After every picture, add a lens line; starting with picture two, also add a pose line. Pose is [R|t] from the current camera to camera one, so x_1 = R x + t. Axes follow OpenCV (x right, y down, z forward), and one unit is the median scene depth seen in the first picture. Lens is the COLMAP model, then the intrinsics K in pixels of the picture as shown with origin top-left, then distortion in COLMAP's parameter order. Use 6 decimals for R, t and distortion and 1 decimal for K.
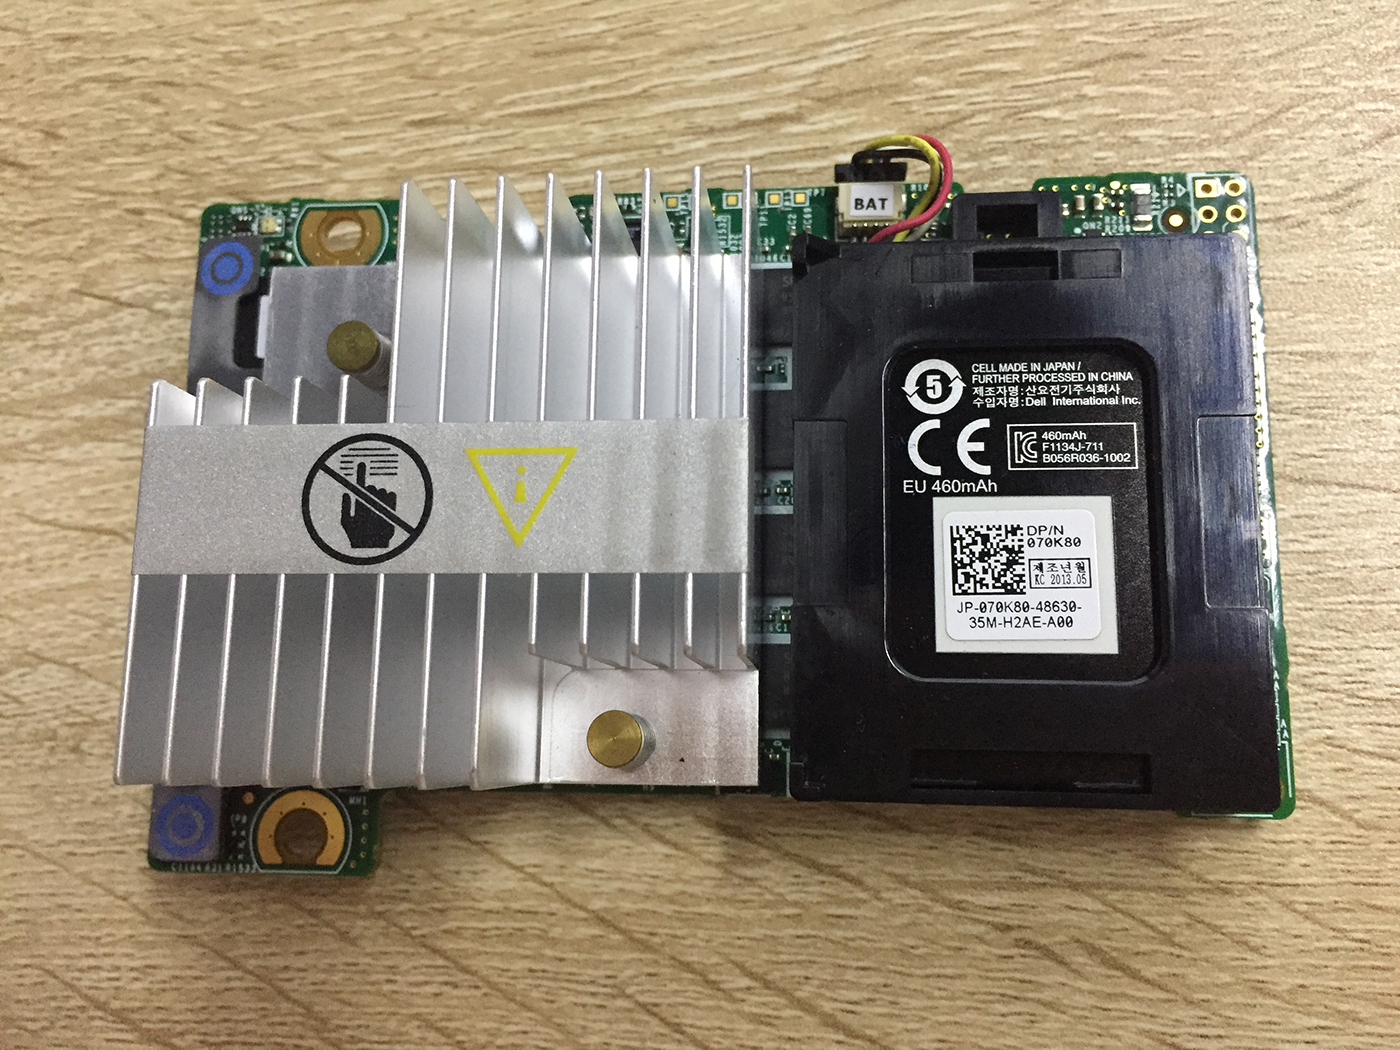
lens RADIAL K [[1233.7, 0, 700.0], [0, 1233.7, 525.0], [0, 0, 1]] dist [0.068026, -0.141255]
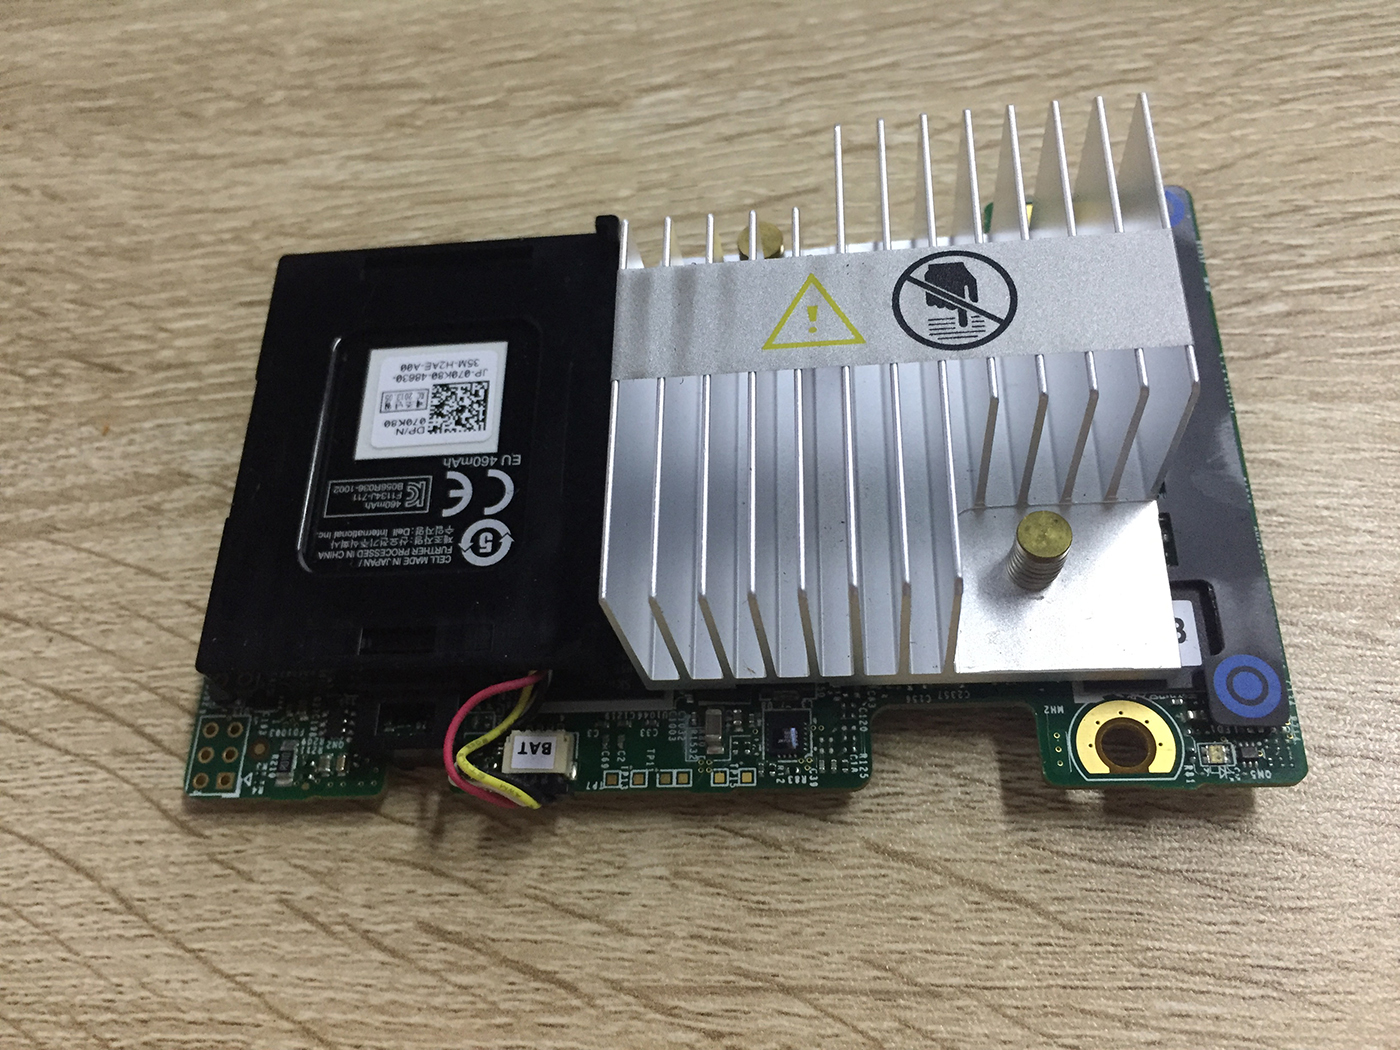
lens RADIAL K [[1233.7, 0, 700.0], [0, 1233.7, 525.0], [0, 0, 1]] dist [0.068026, -0.141255]
pose [[0.998831, 0.036995, 0.031118, 0.183605], [-0.026170, 0.955021, -0.295381, 0.225765], [-0.040646, 0.294221, 0.954873, -0.044829]]
